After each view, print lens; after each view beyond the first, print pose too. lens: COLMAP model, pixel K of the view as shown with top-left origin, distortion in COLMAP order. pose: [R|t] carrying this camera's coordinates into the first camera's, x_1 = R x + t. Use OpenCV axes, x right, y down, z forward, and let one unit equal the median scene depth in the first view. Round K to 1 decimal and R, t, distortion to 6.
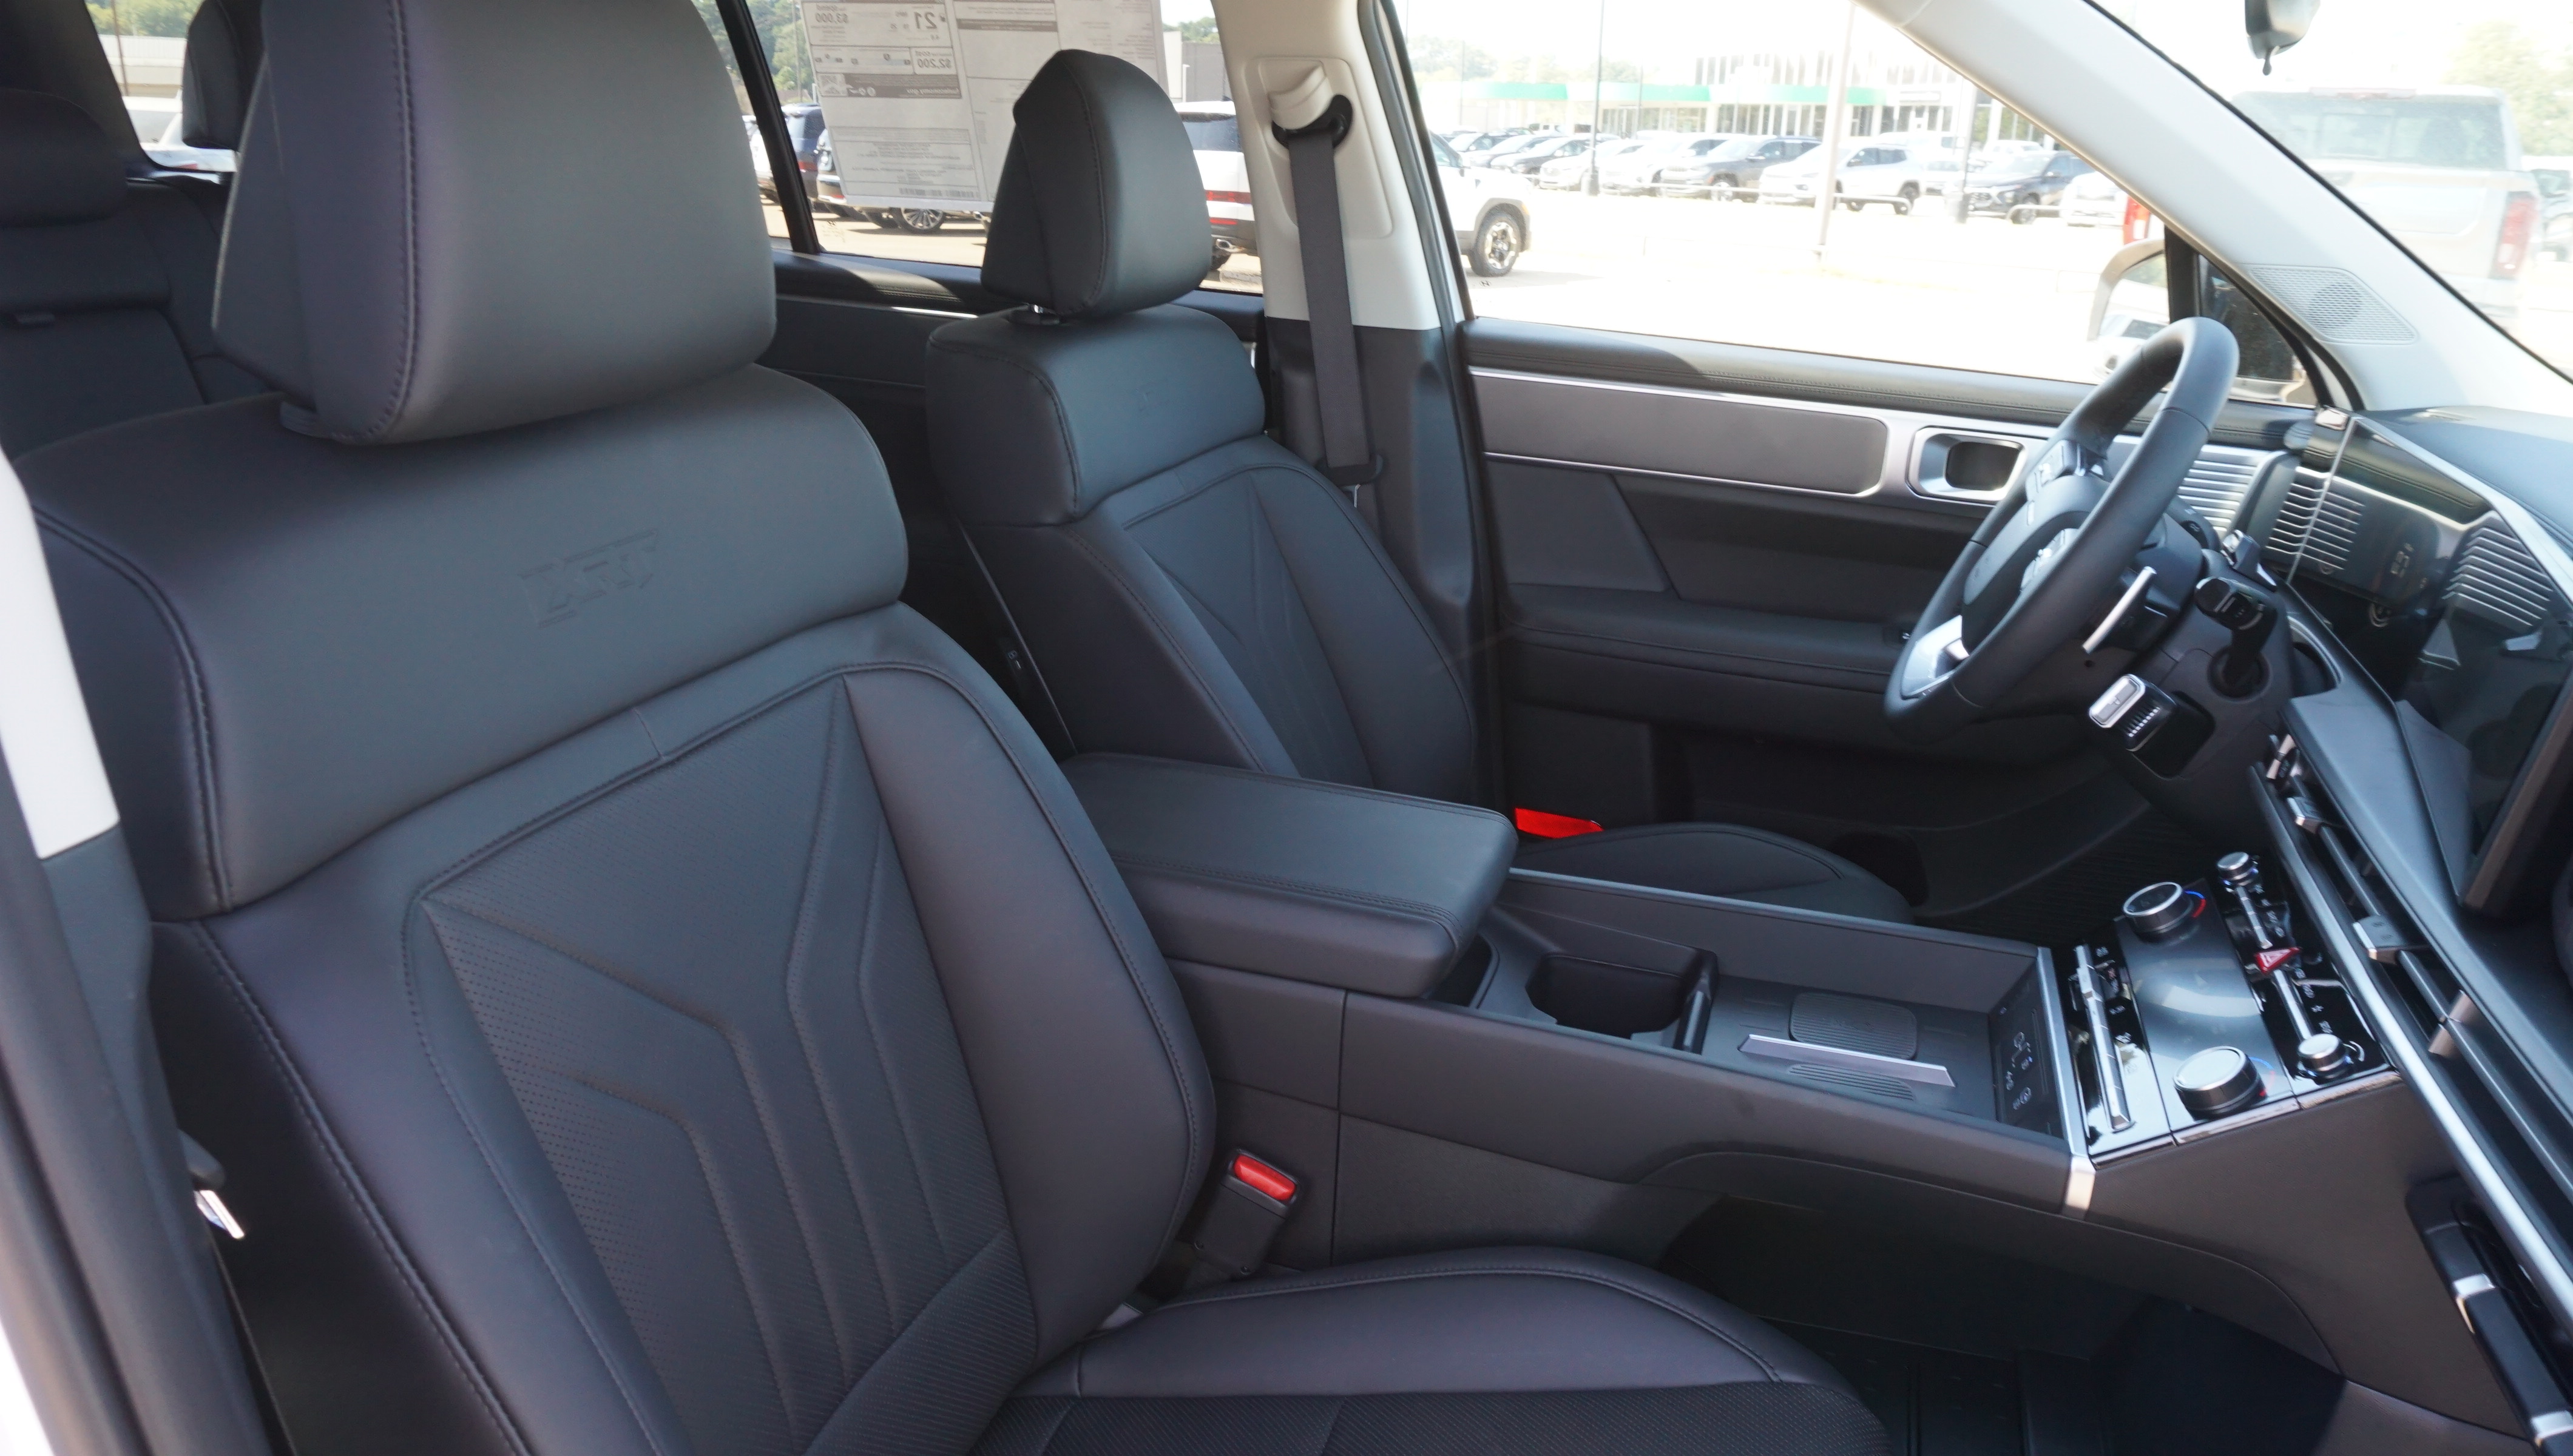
lens RADIAL K [[1794.2, 0, 1282.1], [0, 1794.2, 722.0], [0, 0, 1]] dist [0.006347, 0.005503]
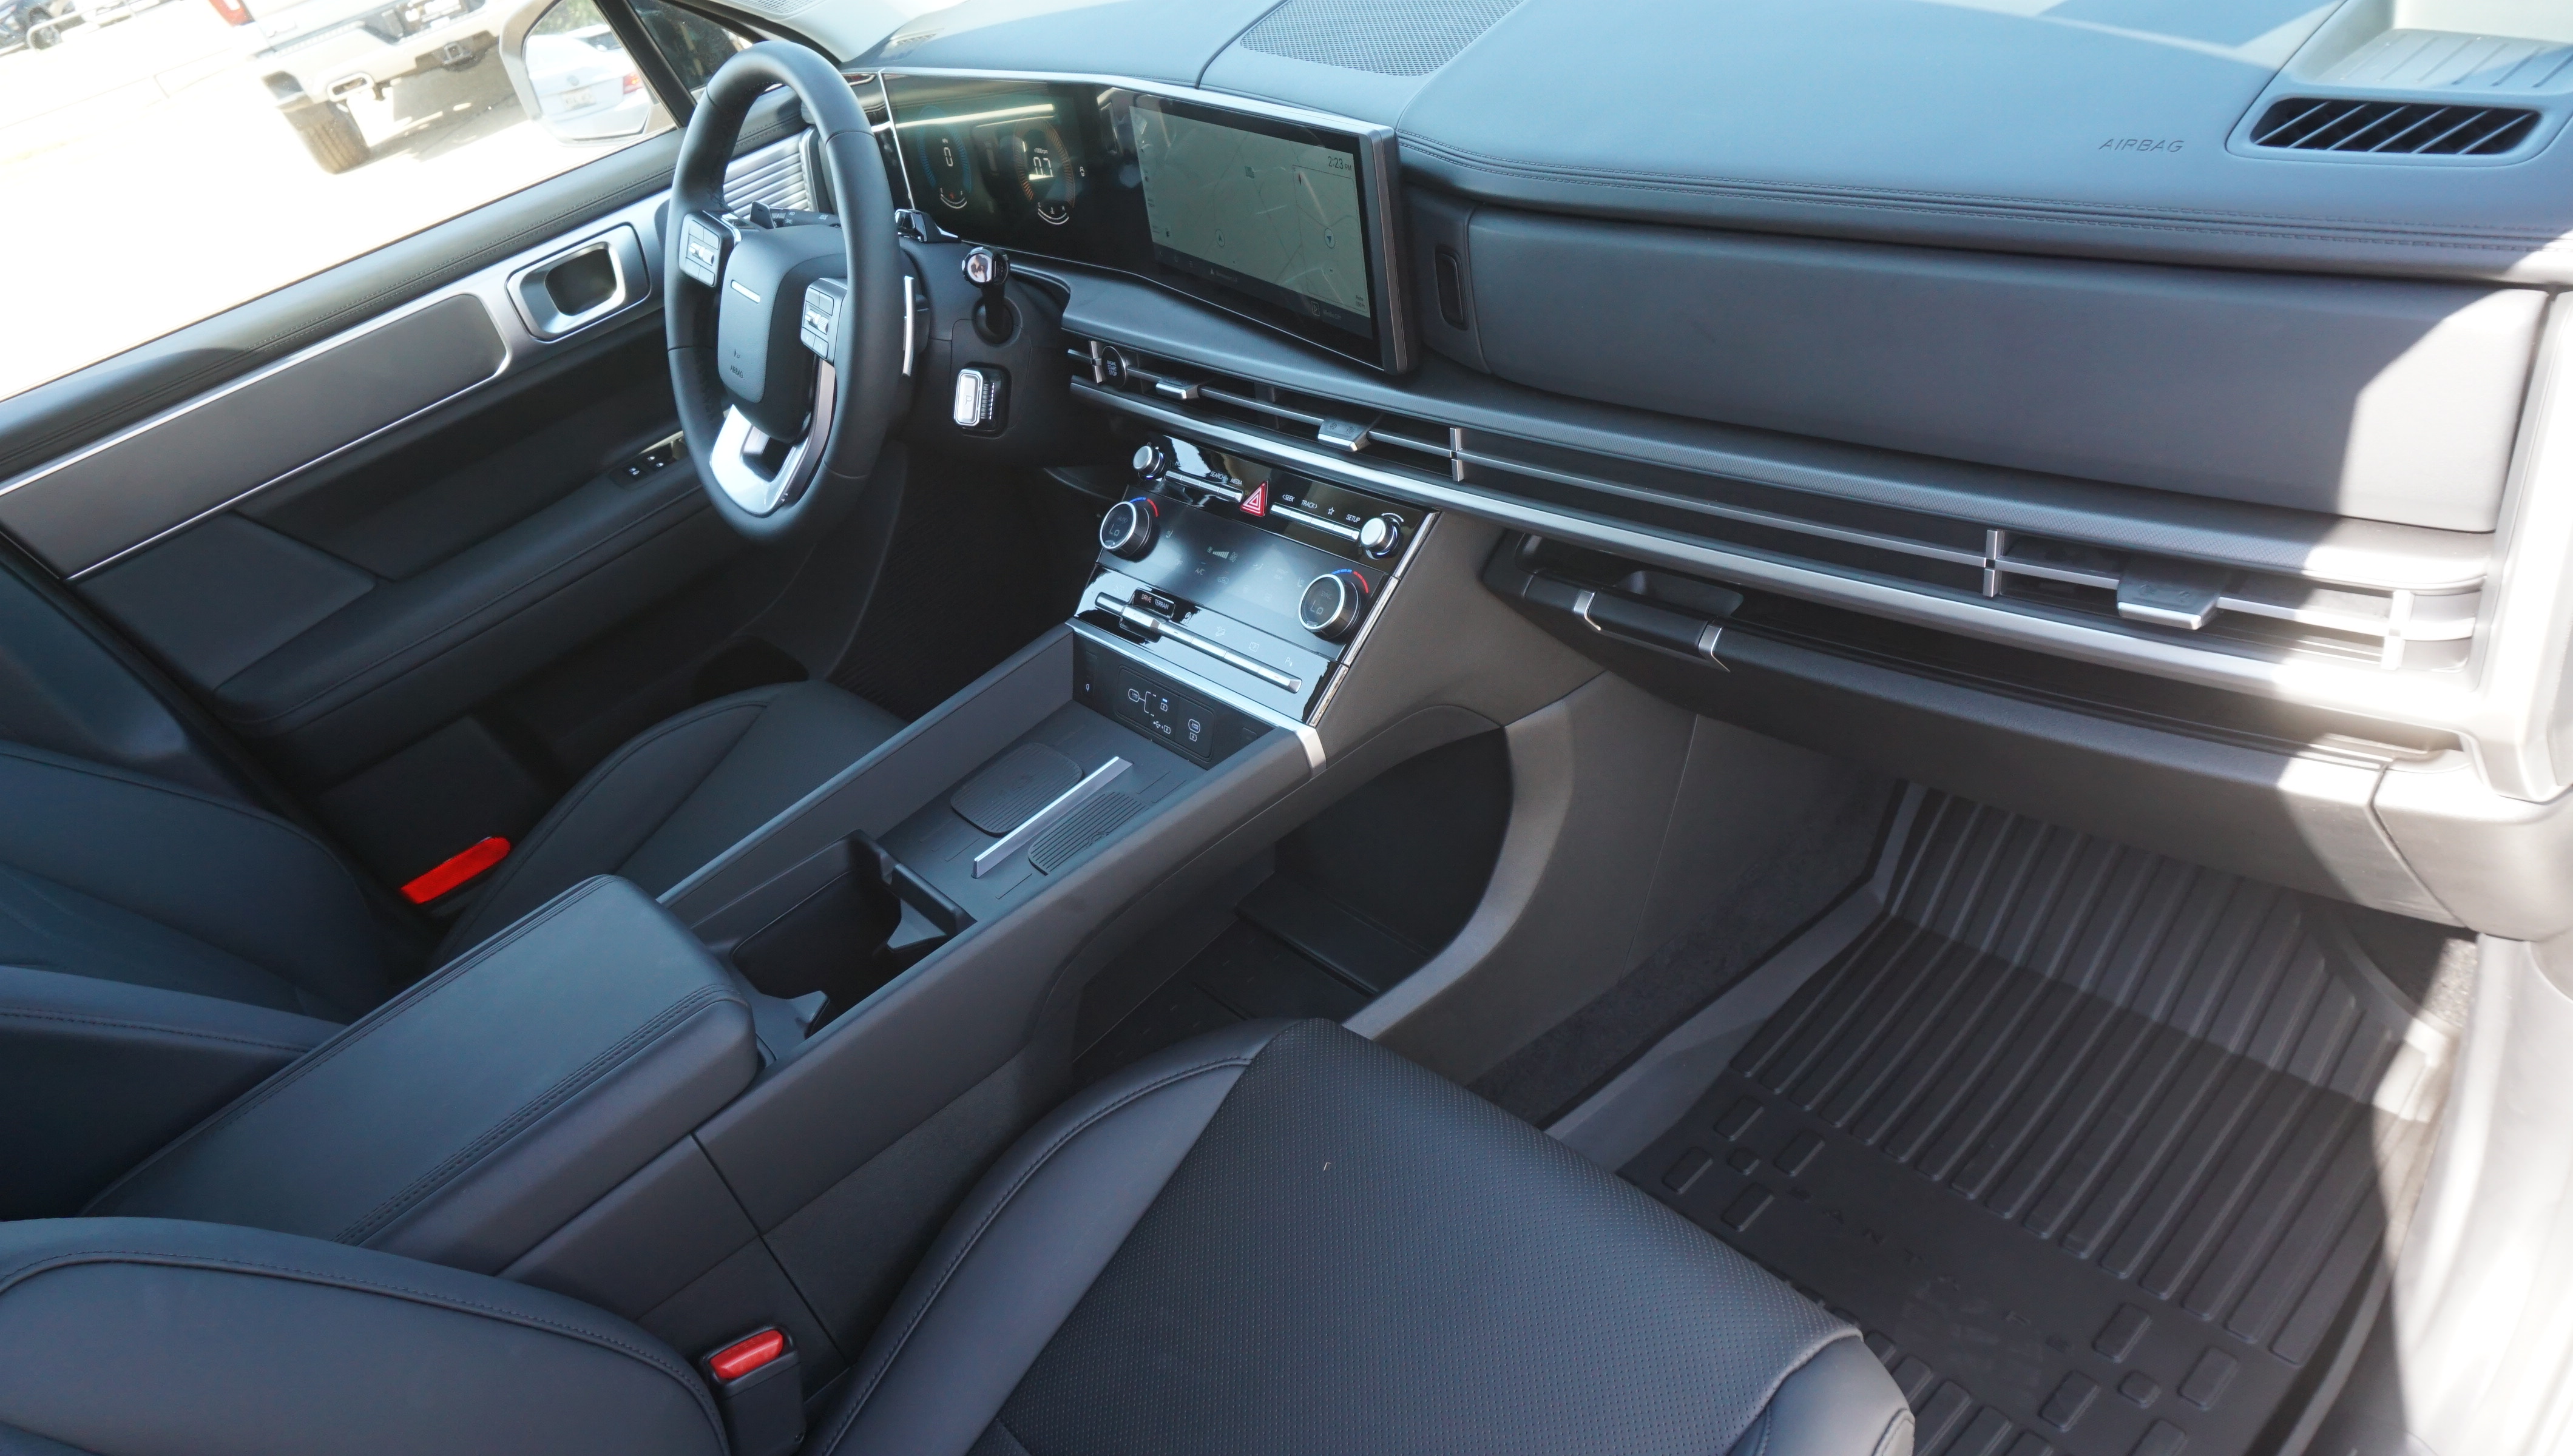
lens RADIAL K [[1794.2, 0, 1282.1], [0, 1794.2, 722.0], [0, 0, 1]] dist [0.006347, 0.005503]
pose [[0.493866, -0.633213, 0.595934, -0.206348], [0.543737, 0.759714, 0.356630, -0.149830], [-0.678562, 0.147903, 0.719499, 0.143698]]
